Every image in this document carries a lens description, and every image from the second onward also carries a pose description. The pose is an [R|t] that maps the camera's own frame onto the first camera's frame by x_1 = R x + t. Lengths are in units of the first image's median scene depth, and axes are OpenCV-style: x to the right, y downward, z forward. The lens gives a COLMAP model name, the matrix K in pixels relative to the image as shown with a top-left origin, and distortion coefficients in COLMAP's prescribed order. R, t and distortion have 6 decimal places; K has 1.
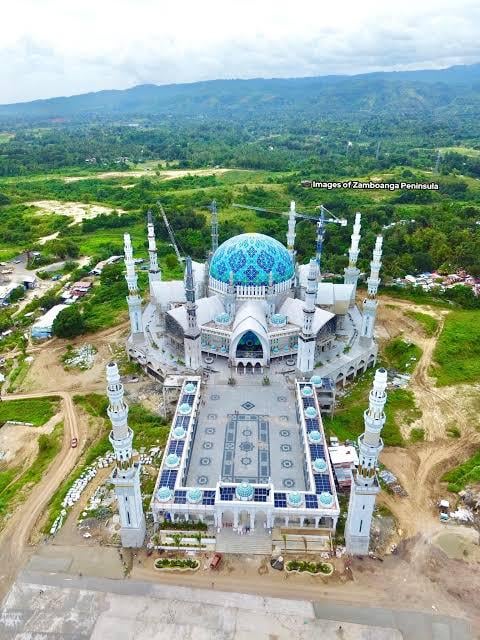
lens RADIAL K [[447.3, 0, 240.0], [0, 447.3, 320.0], [0, 0, 1]] dist [0.050014, 0.000048]
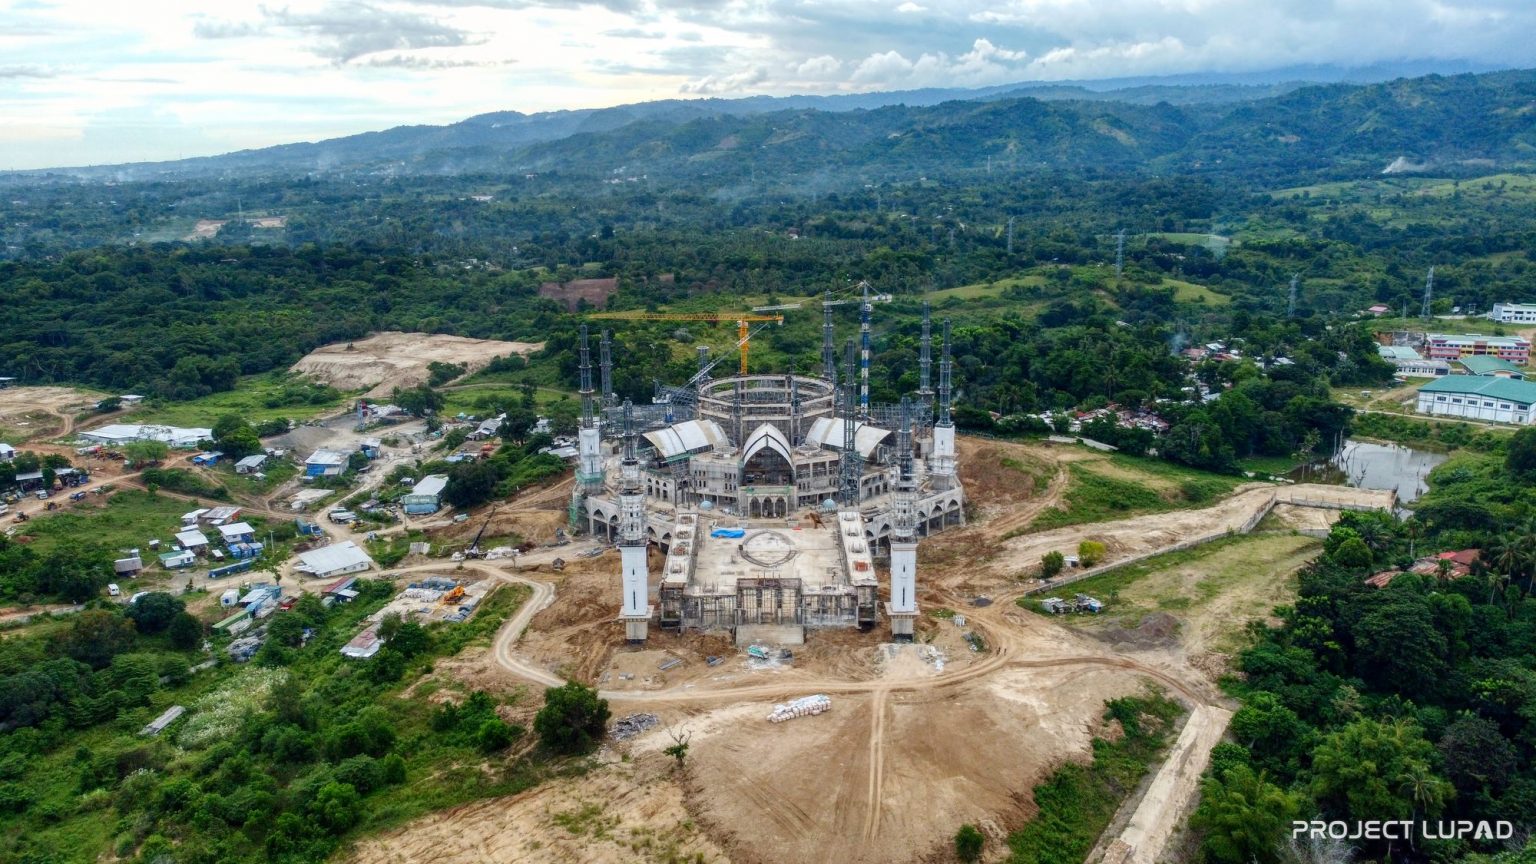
lens RADIAL K [[1155.6, 0, 768.0], [0, 1155.6, 432.0], [0, 0, 1]] dist [0.000418, -0.005074]
pose [[0.999026, -0.023246, 0.037497, -0.010919], [0.030438, 0.978417, -0.204386, 0.090764], [-0.031937, 0.205328, 0.978172, -0.188227]]
